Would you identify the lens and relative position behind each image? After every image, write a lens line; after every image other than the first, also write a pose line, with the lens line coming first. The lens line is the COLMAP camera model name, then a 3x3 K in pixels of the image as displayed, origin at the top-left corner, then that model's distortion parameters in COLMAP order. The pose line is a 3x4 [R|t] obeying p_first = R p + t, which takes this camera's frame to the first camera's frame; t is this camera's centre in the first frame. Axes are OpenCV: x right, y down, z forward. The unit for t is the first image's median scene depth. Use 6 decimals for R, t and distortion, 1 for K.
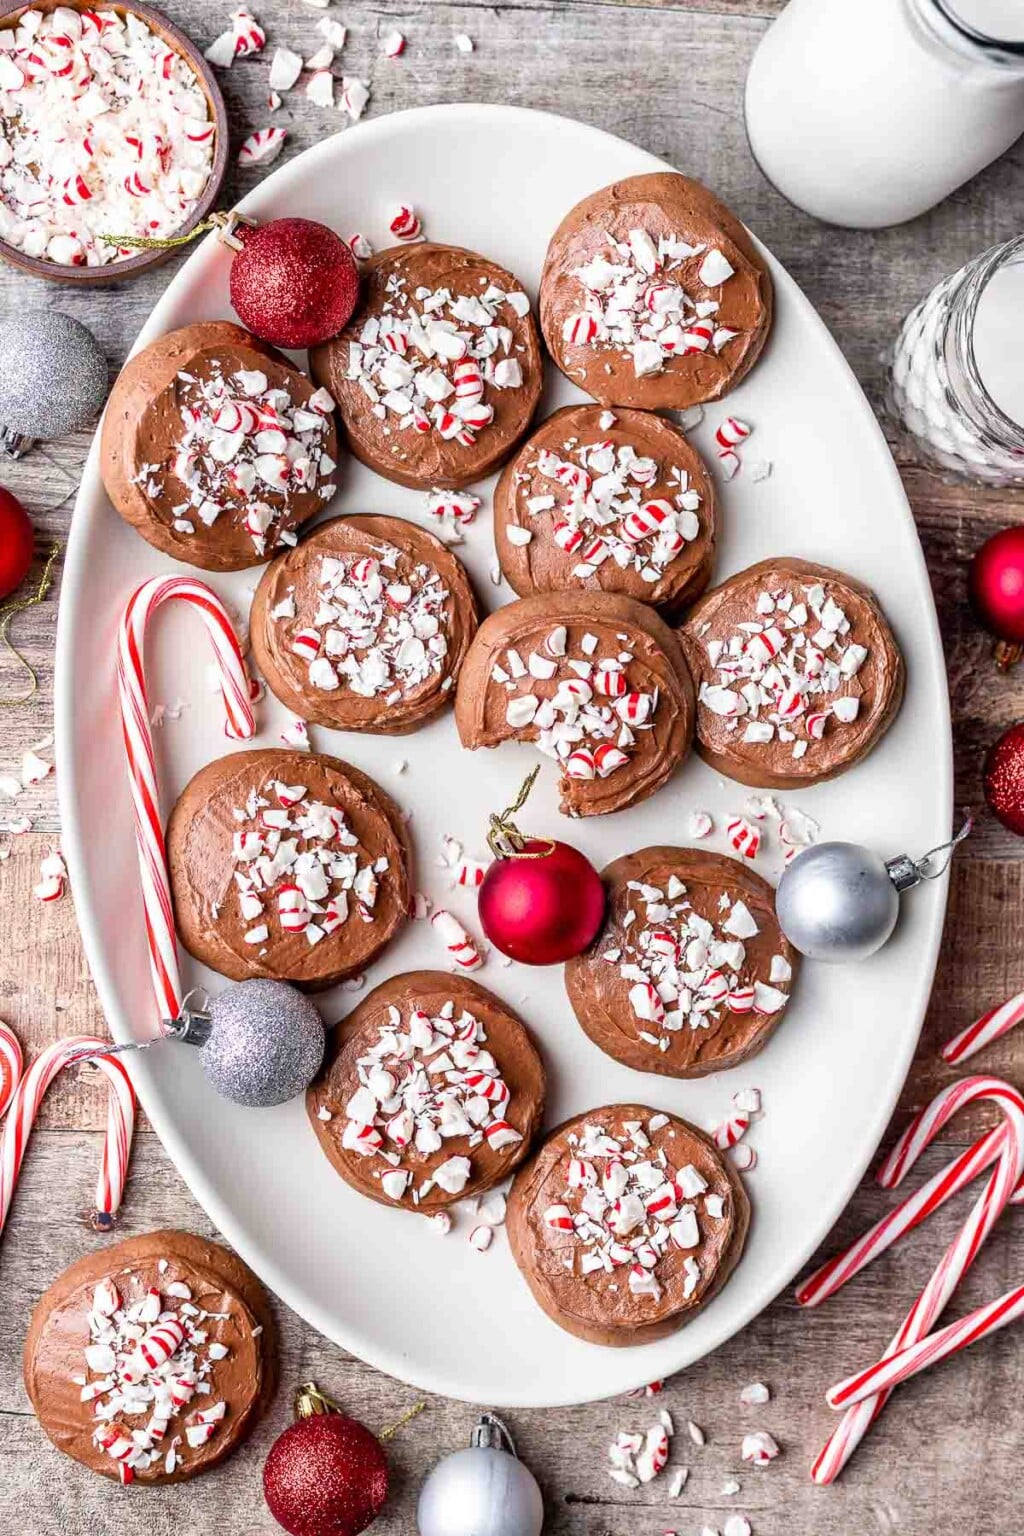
lens RADIAL K [[2604.2, 0, 512.0], [0, 2604.2, 768.0], [0, 0, 1]] dist [0.010219, -0.165906]
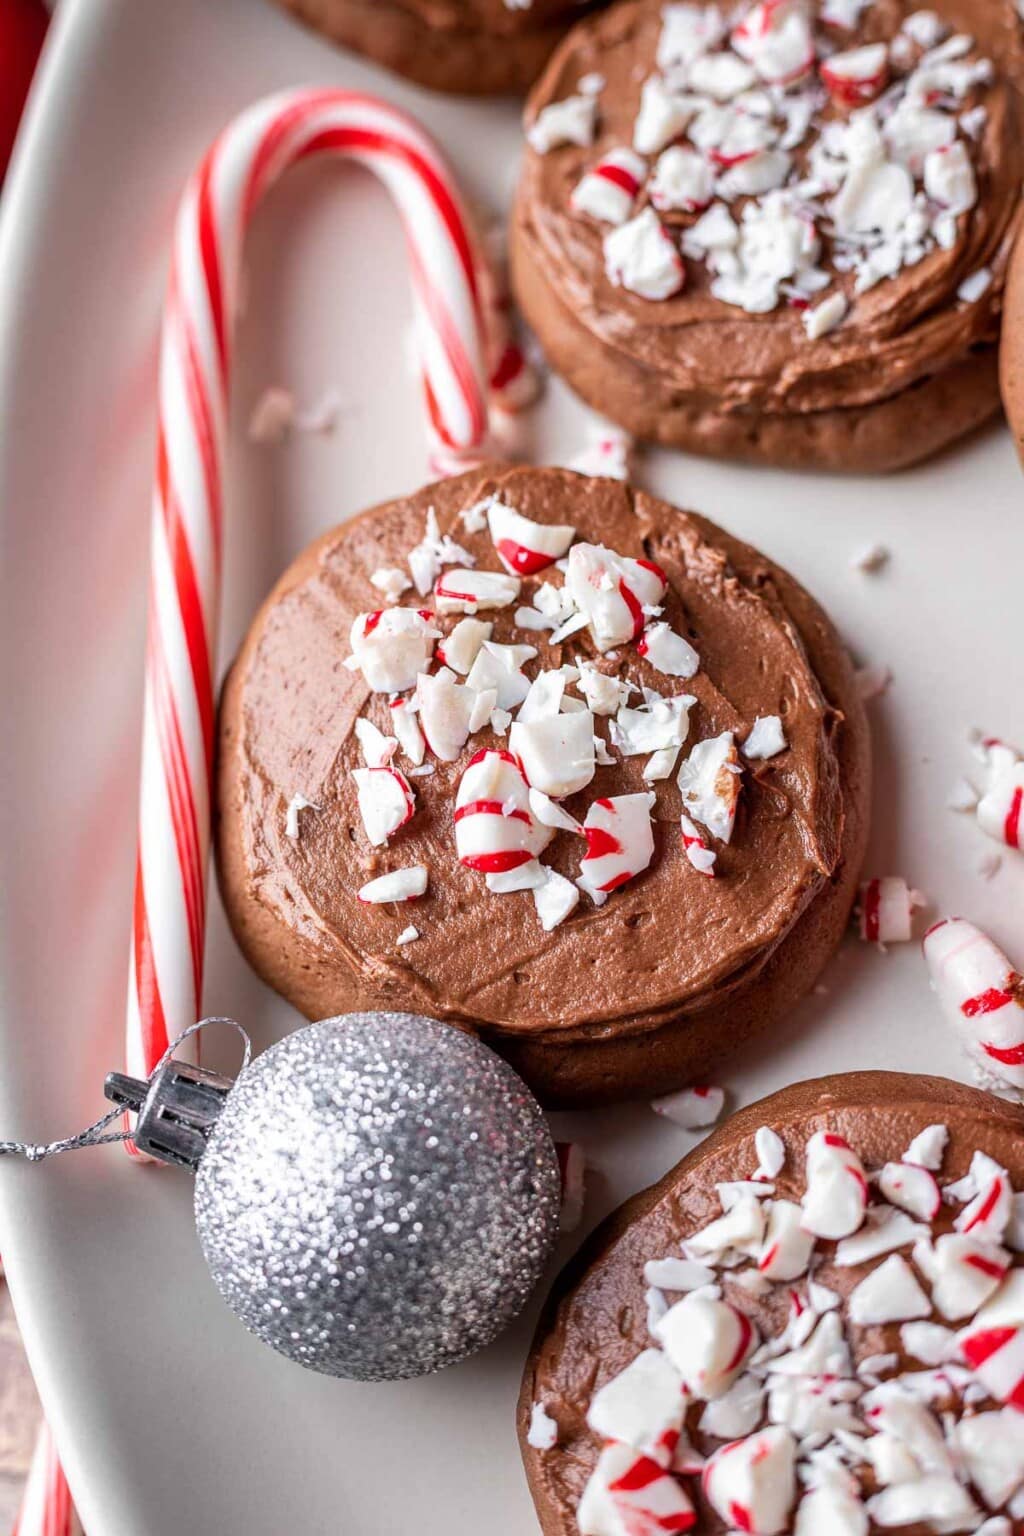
lens RADIAL K [[2604.2, 0, 512.0], [0, 2604.2, 768.0], [0, 0, 1]] dist [0.010219, -0.165906]
pose [[0.932854, -0.015369, -0.359927, 0.047166], [-0.104557, 0.944535, -0.311322, 0.157919], [0.344749, 0.328050, 0.879506, 0.676082]]
